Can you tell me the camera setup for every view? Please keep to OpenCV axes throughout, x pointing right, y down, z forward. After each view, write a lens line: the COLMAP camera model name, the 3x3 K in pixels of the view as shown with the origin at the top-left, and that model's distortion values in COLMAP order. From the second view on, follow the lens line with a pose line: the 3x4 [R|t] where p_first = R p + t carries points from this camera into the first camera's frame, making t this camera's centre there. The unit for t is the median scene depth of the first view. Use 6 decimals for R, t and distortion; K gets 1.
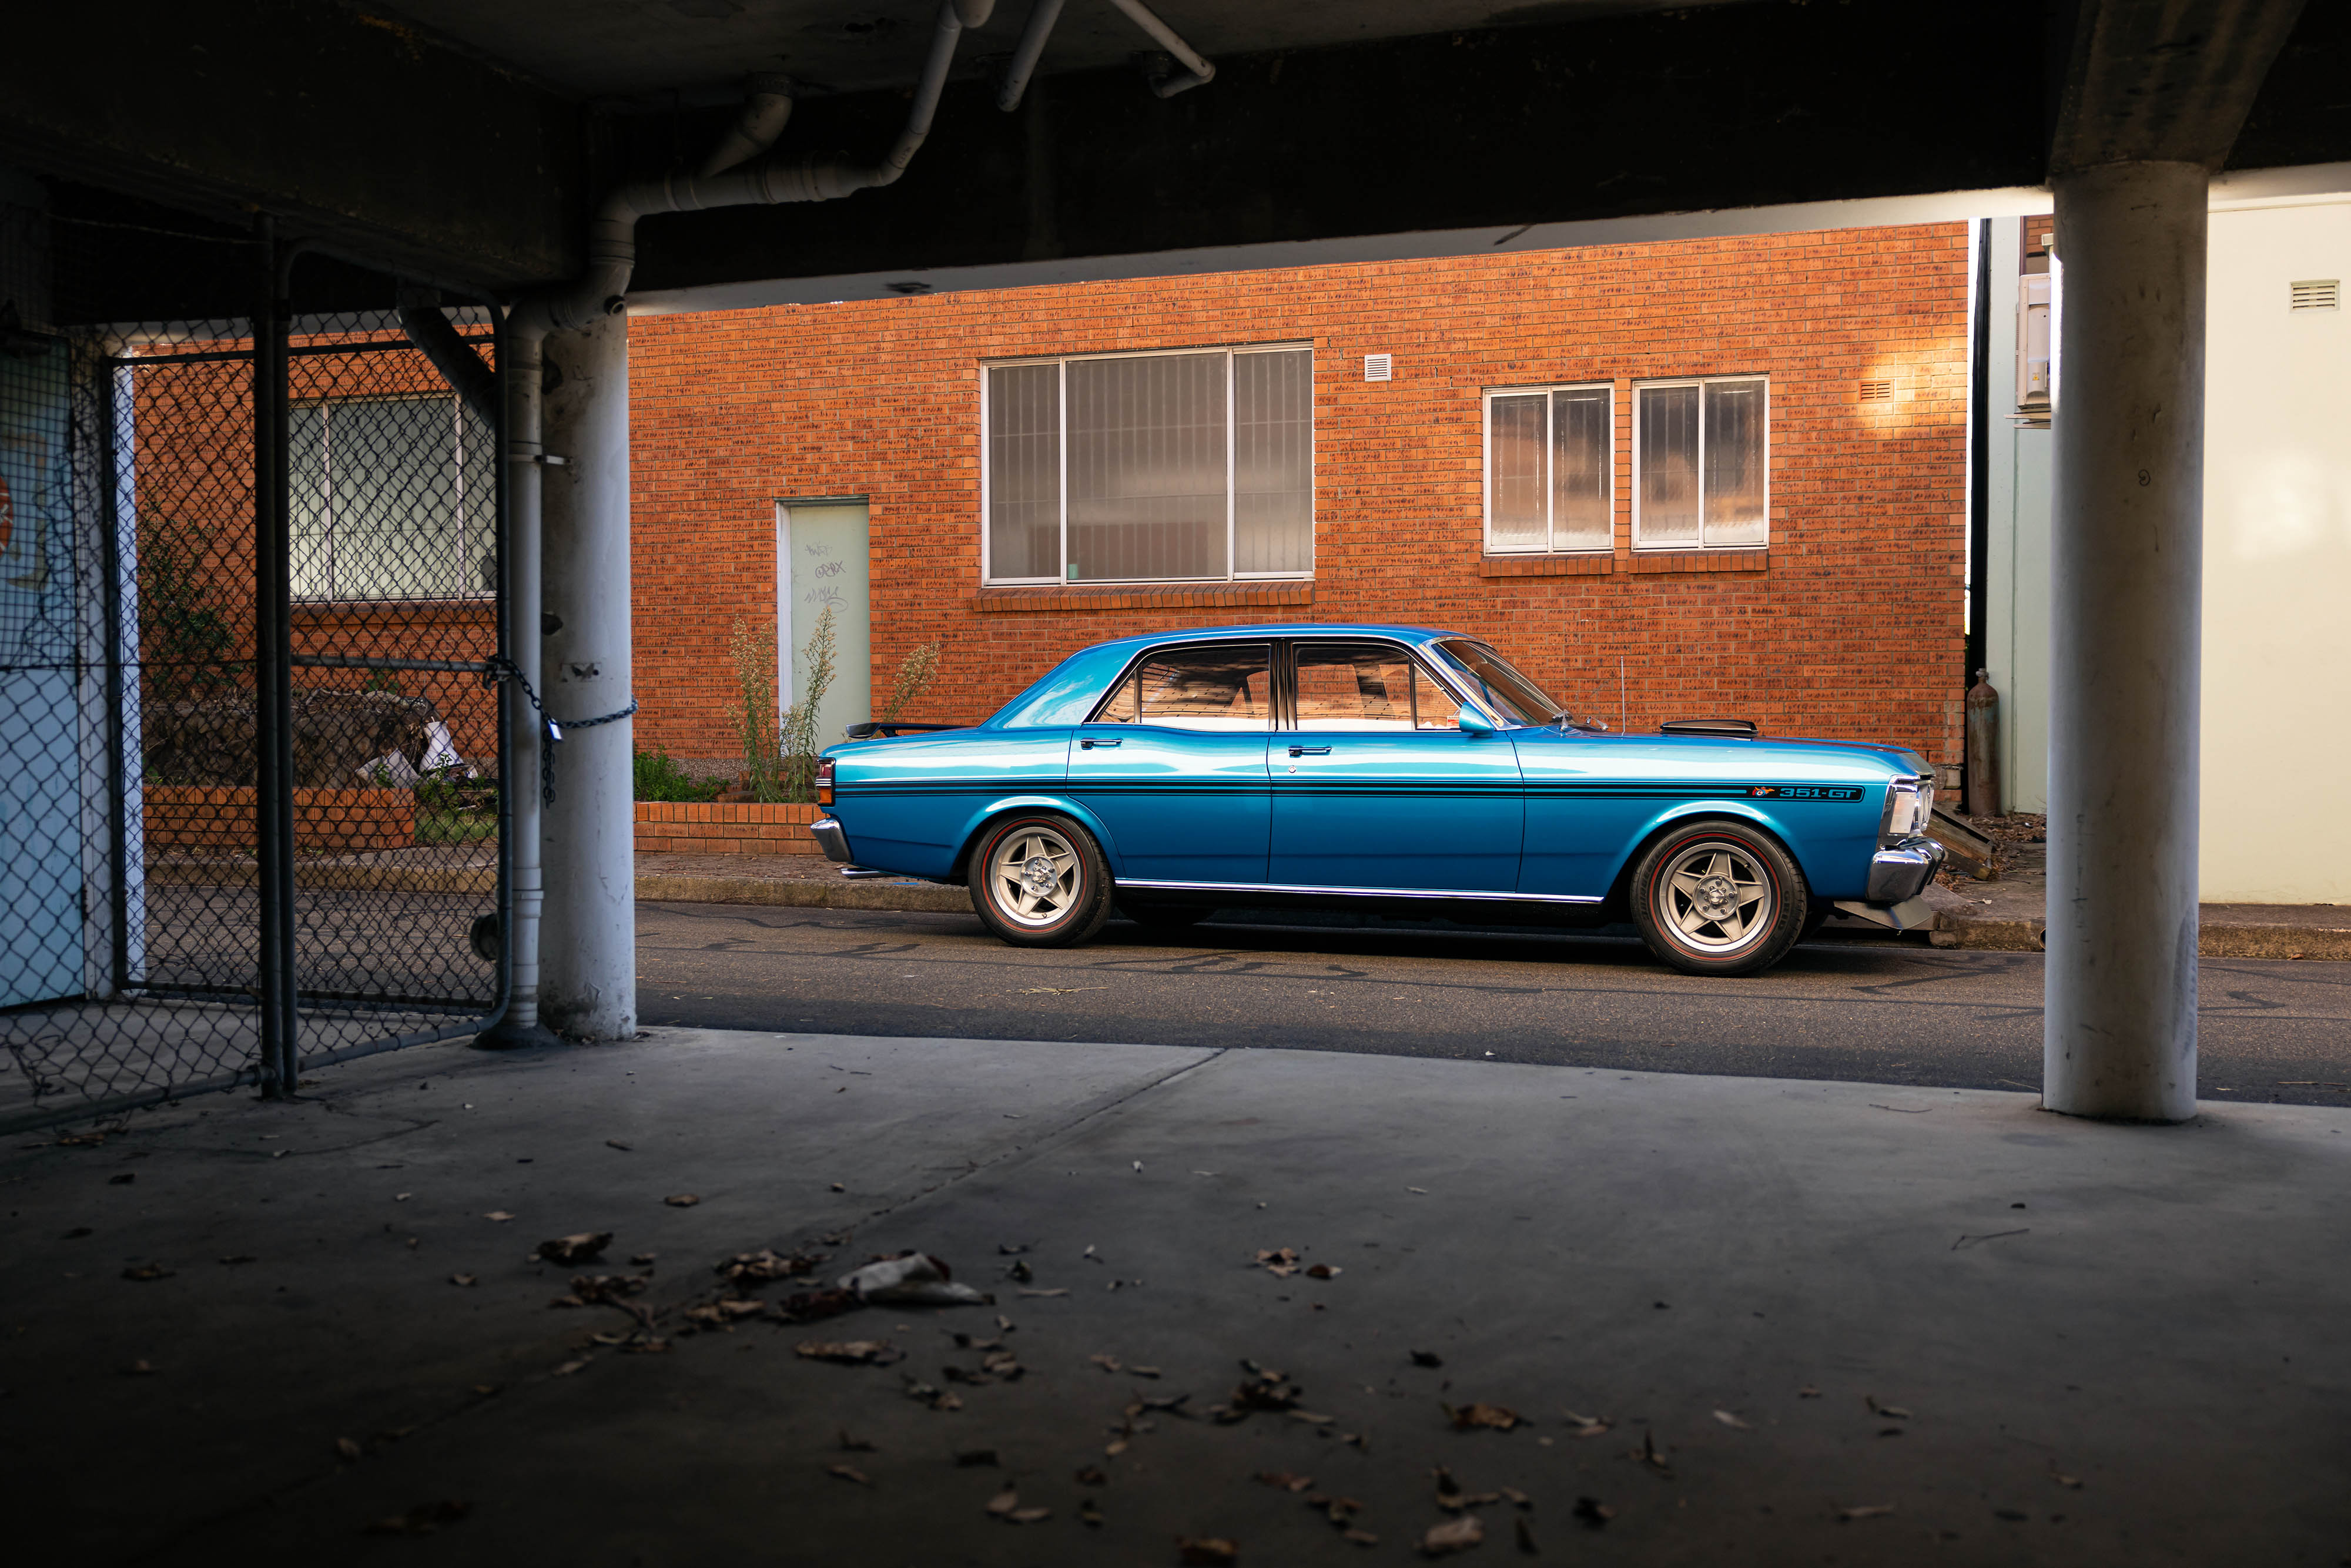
lens RADIAL K [[2288.7, 0, 1175.2], [0, 2288.7, 772.3], [0, 0, 1]] dist [-0.000543, 0.000000]
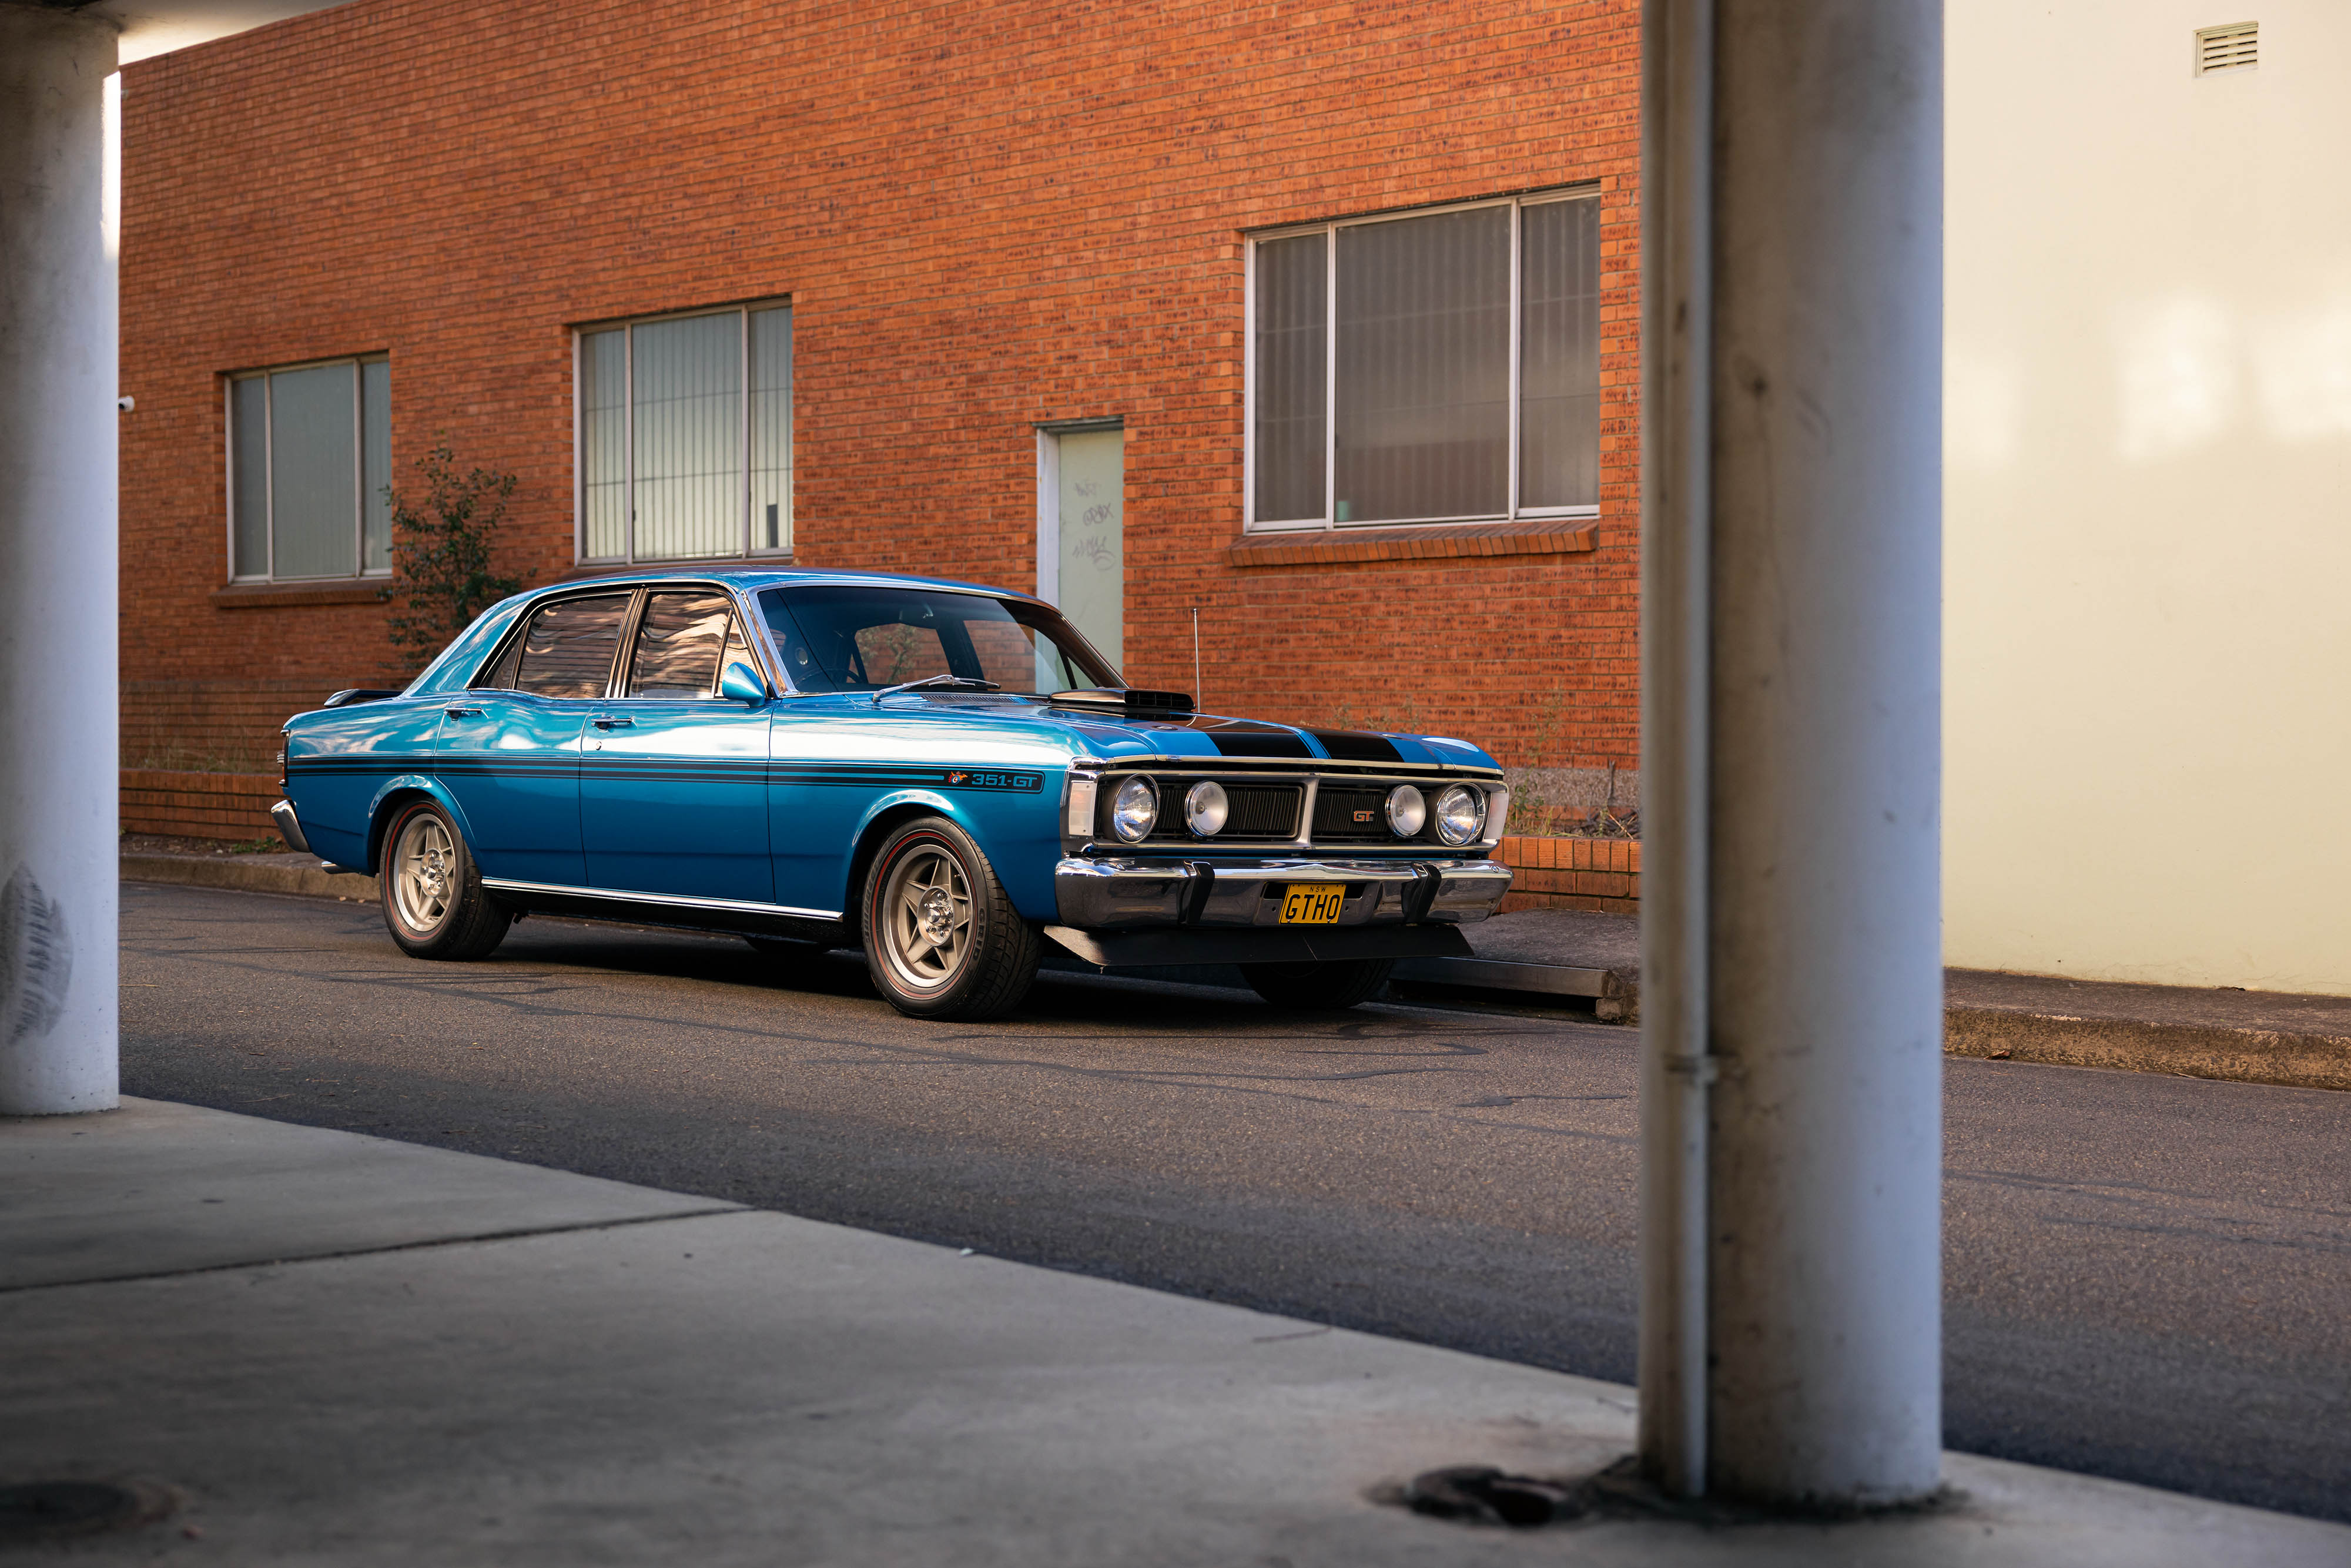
lens RADIAL K [[3294.0, 0, 1175.2], [0, 3294.0, 789.2], [0, 0, 1]] dist [-0.002953, 0.000000]
pose [[0.900320, 0.019330, -0.434800, 0.367869], [-0.022761, 0.999737, -0.002685, 0.006177], [0.434634, 0.012314, 0.900523, 0.018323]]
